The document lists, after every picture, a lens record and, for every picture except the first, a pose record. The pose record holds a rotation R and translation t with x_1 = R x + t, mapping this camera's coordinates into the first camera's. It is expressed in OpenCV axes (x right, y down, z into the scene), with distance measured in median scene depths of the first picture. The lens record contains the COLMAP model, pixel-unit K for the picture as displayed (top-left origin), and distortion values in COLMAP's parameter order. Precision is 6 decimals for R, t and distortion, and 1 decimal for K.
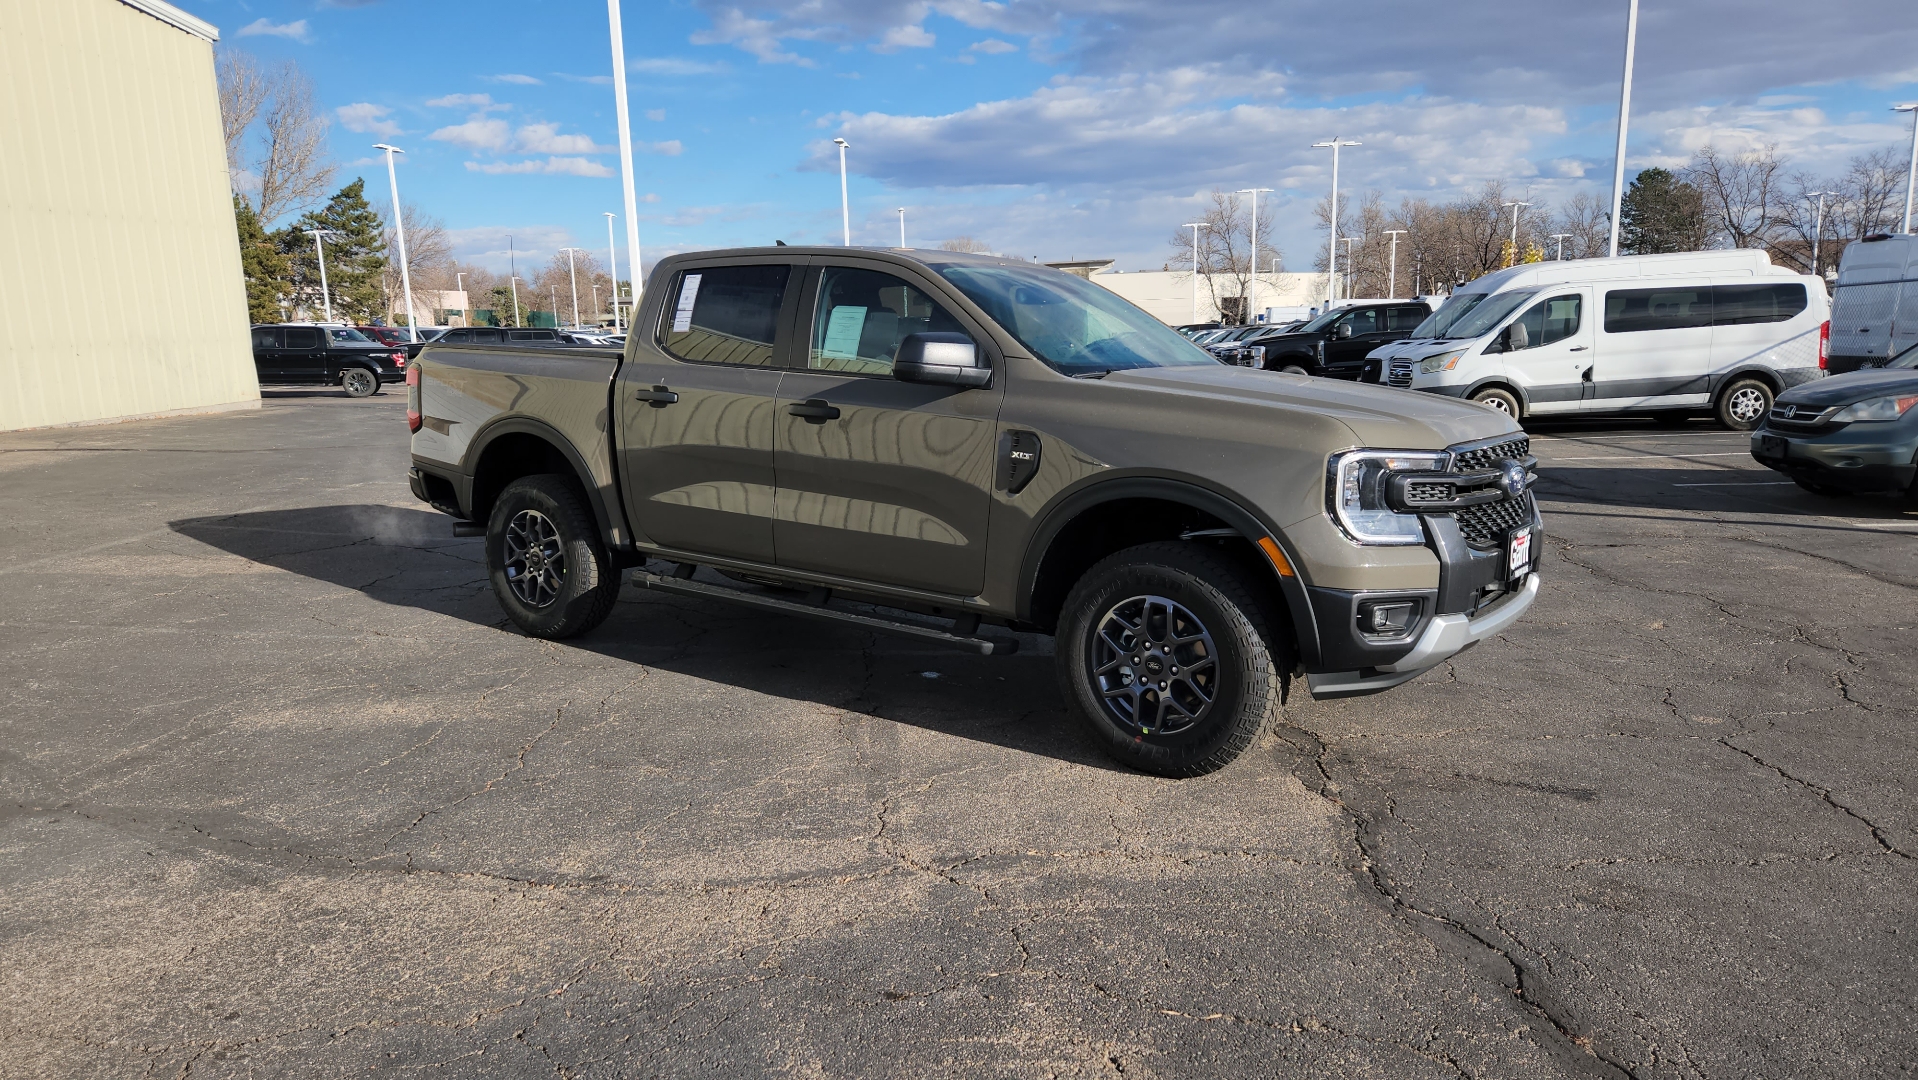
lens RADIAL K [[1276.3, 0, 957.2], [0, 1276.3, 577.7], [0, 0, 1]] dist [0.070742, -0.056297]
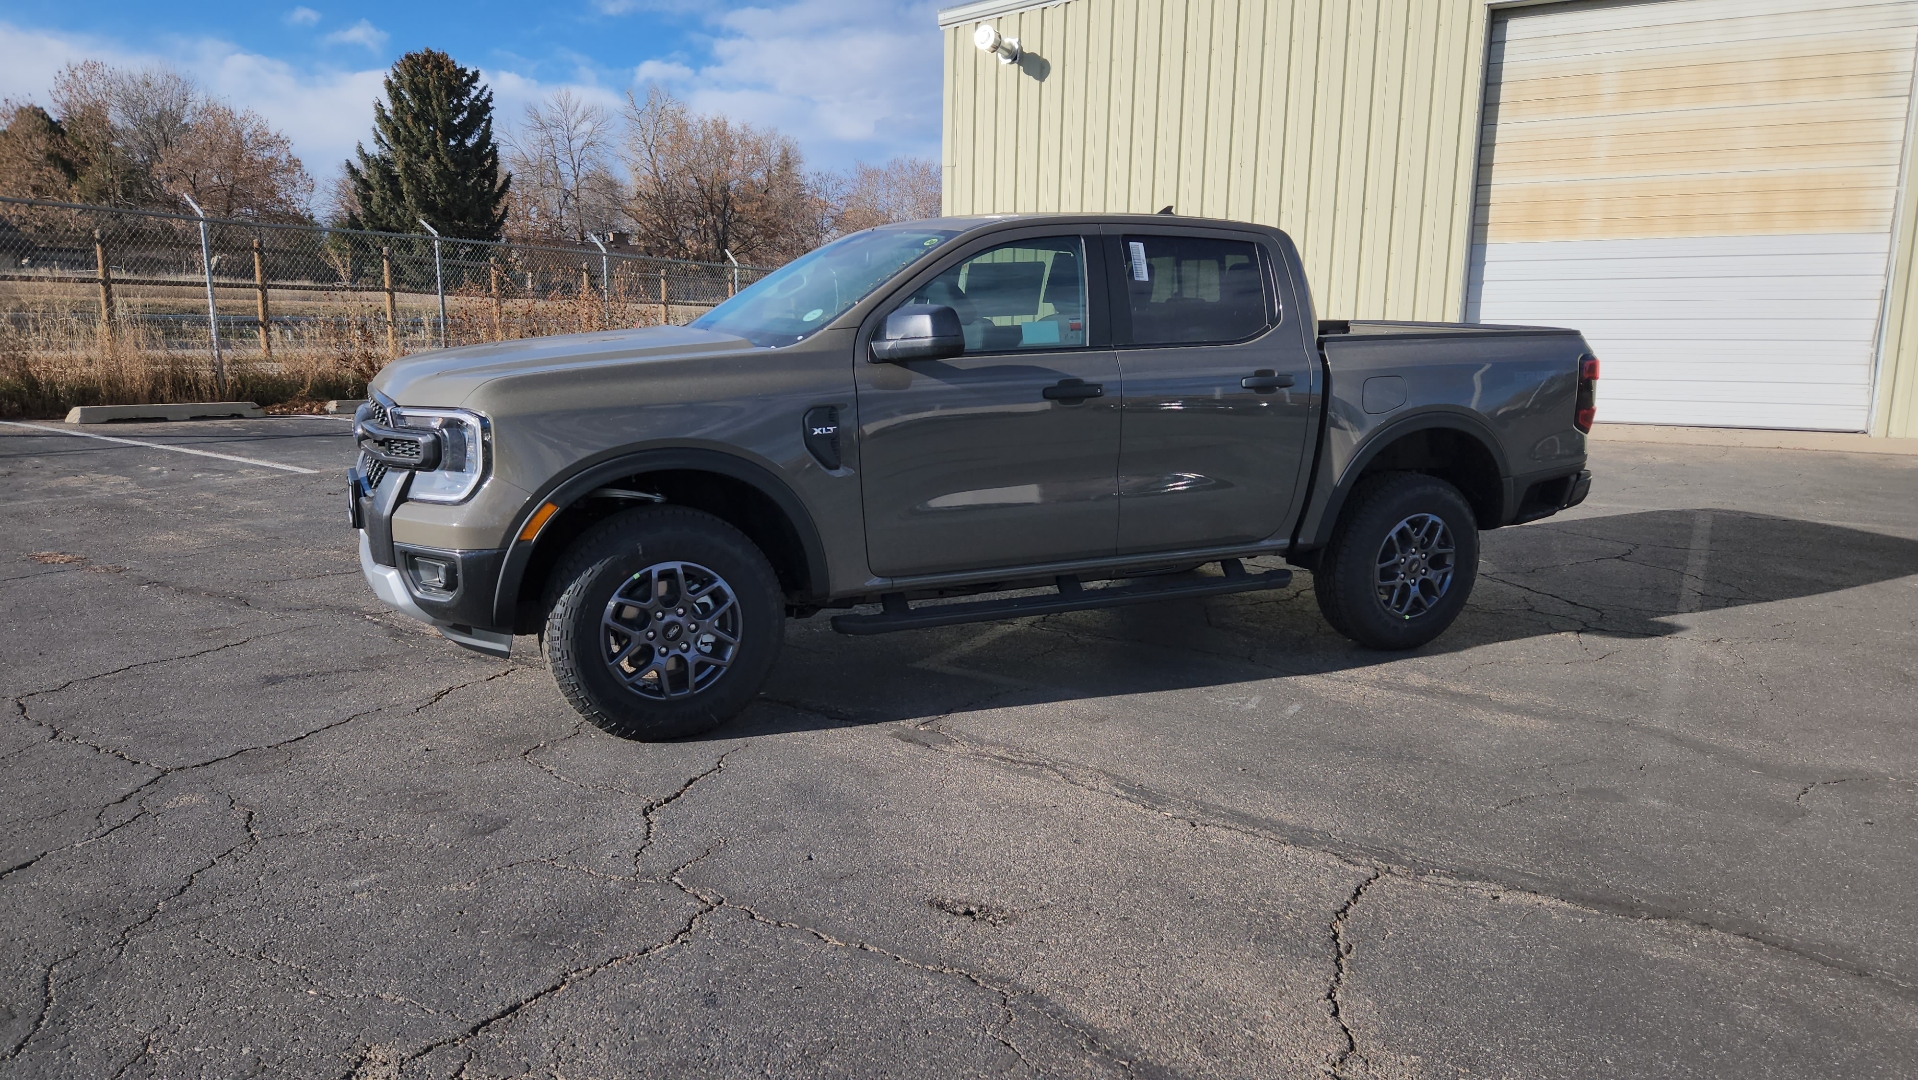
lens RADIAL K [[1276.3, 0, 932.5], [0, 1276.3, 566.7], [0, 0, 1]] dist [0.070742, -0.056297]
pose [[-0.474139, 0.166141, -0.864632, 0.283696], [-0.185941, 0.940990, 0.282778, -0.088099], [0.860592, 0.294847, -0.415268, 0.466622]]
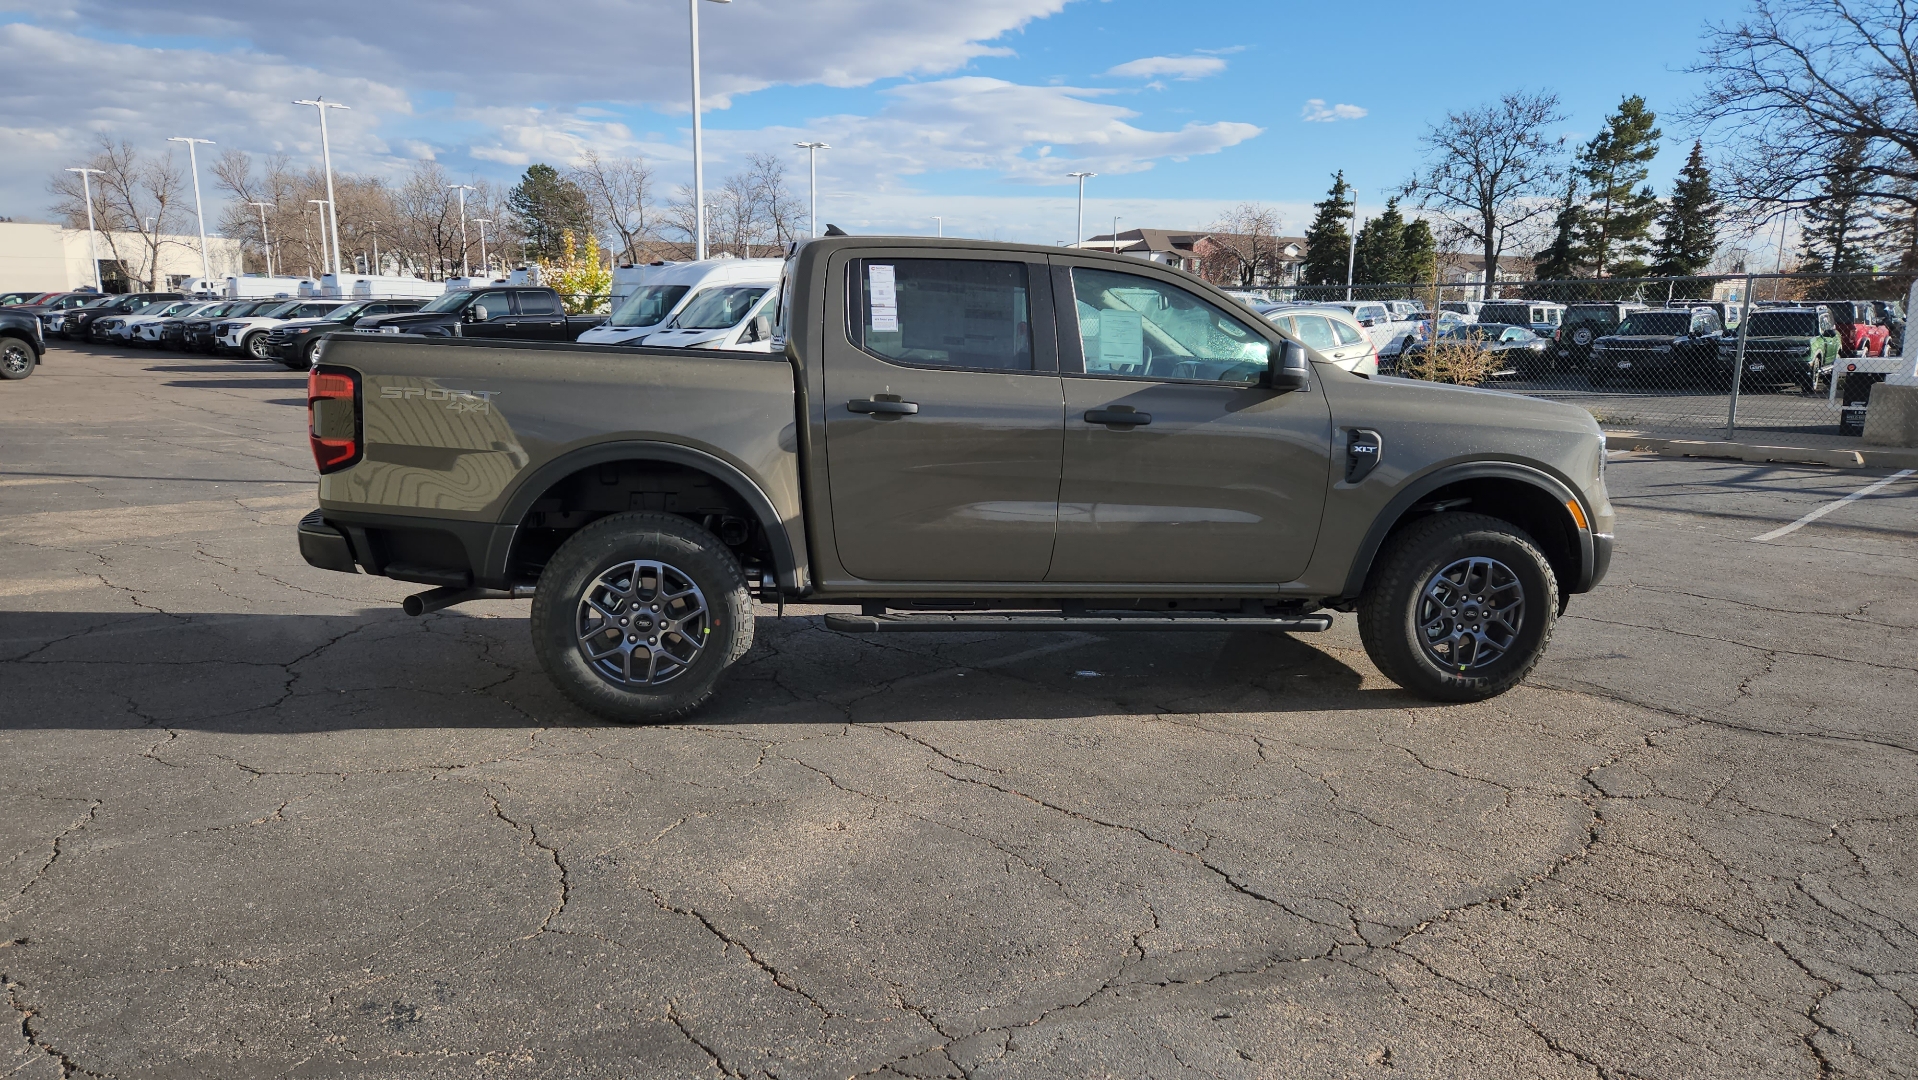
lens RADIAL K [[1276.3, 0, 955.9], [0, 1276.3, 586.6], [0, 0, 1]] dist [0.070742, -0.056297]
pose [[0.693321, -0.128219, 0.709130, -0.259779], [0.112582, 0.991233, 0.069154, -0.024080], [-0.711780, 0.031889, 0.701678, 0.116969]]
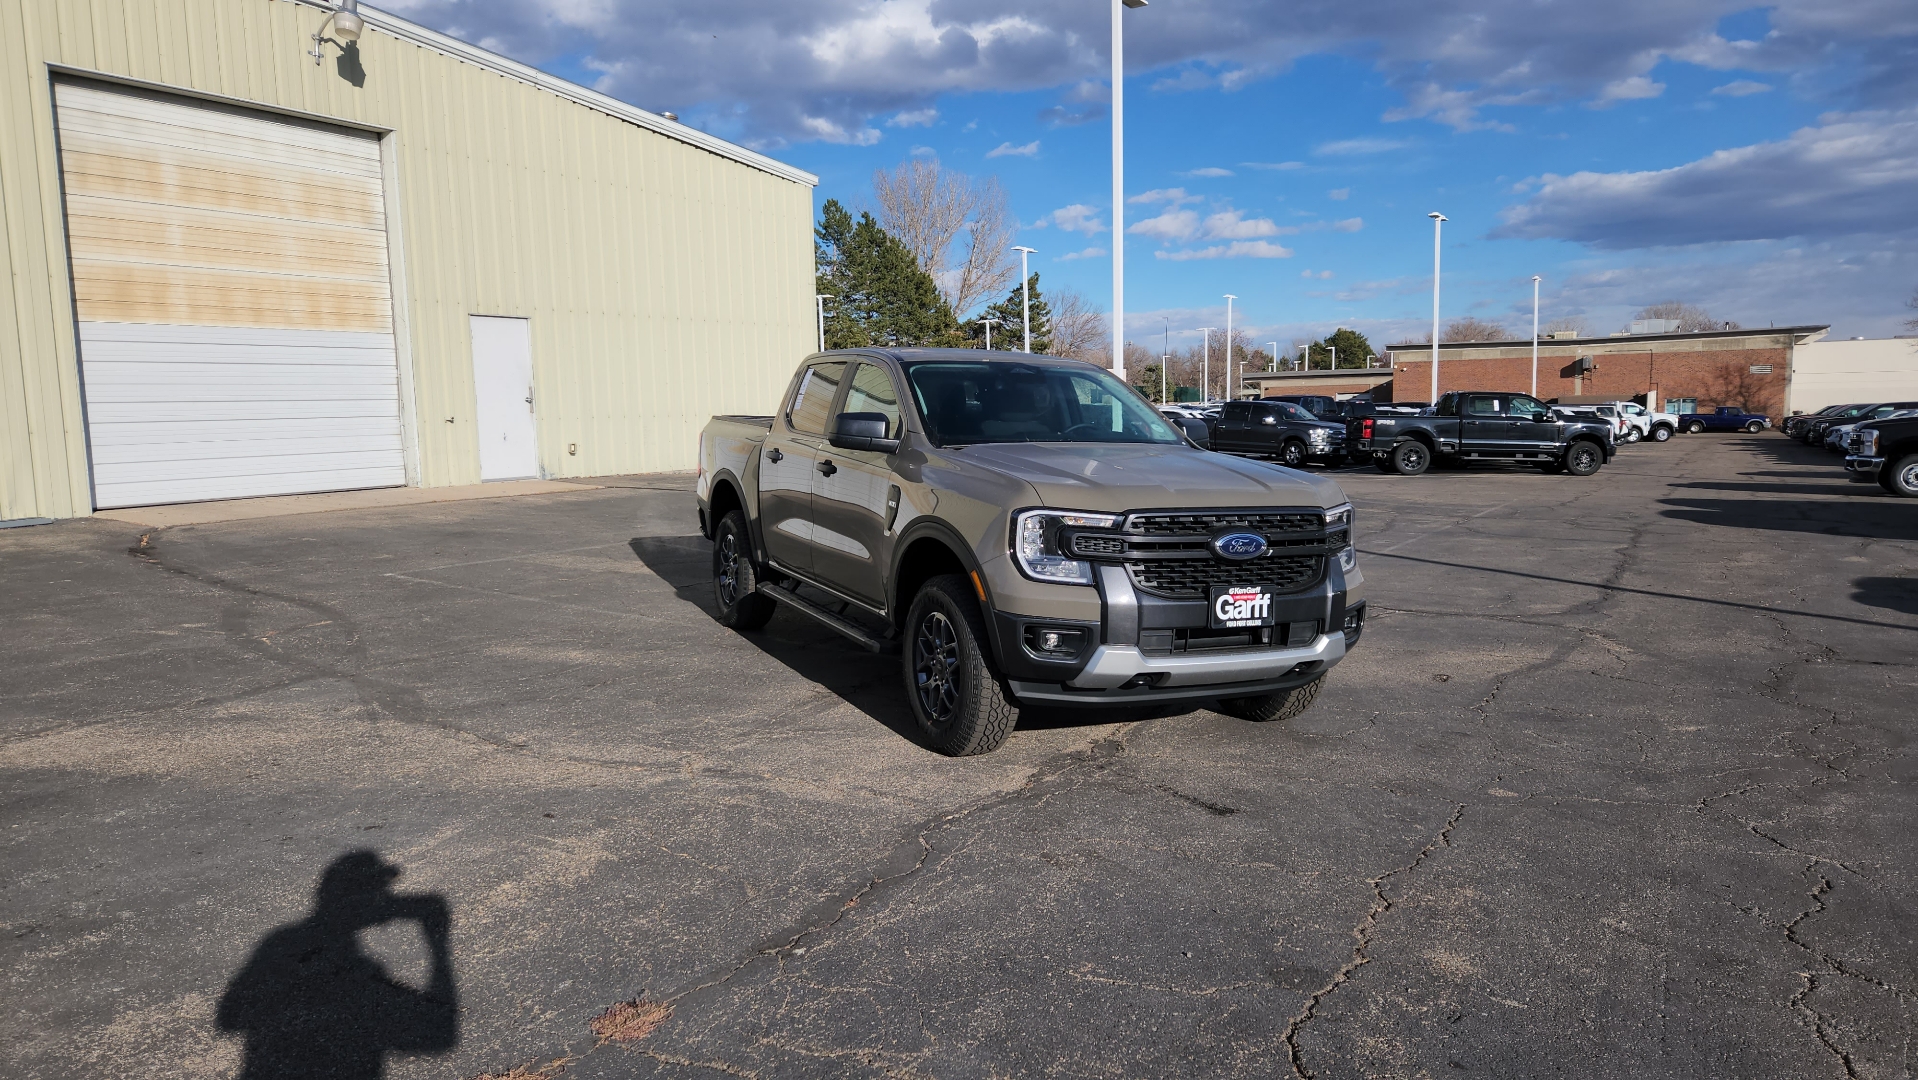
lens RADIAL K [[1276.3, 0, 958.7], [0, 1276.3, 552.5], [0, 0, 1]] dist [0.070742, -0.056297]
pose [[0.878272, 0.065261, -0.473687, 0.191078], [-0.100695, 0.993670, -0.049800, 0.003793], [0.467439, 0.091436, 0.879284, -0.036817]]
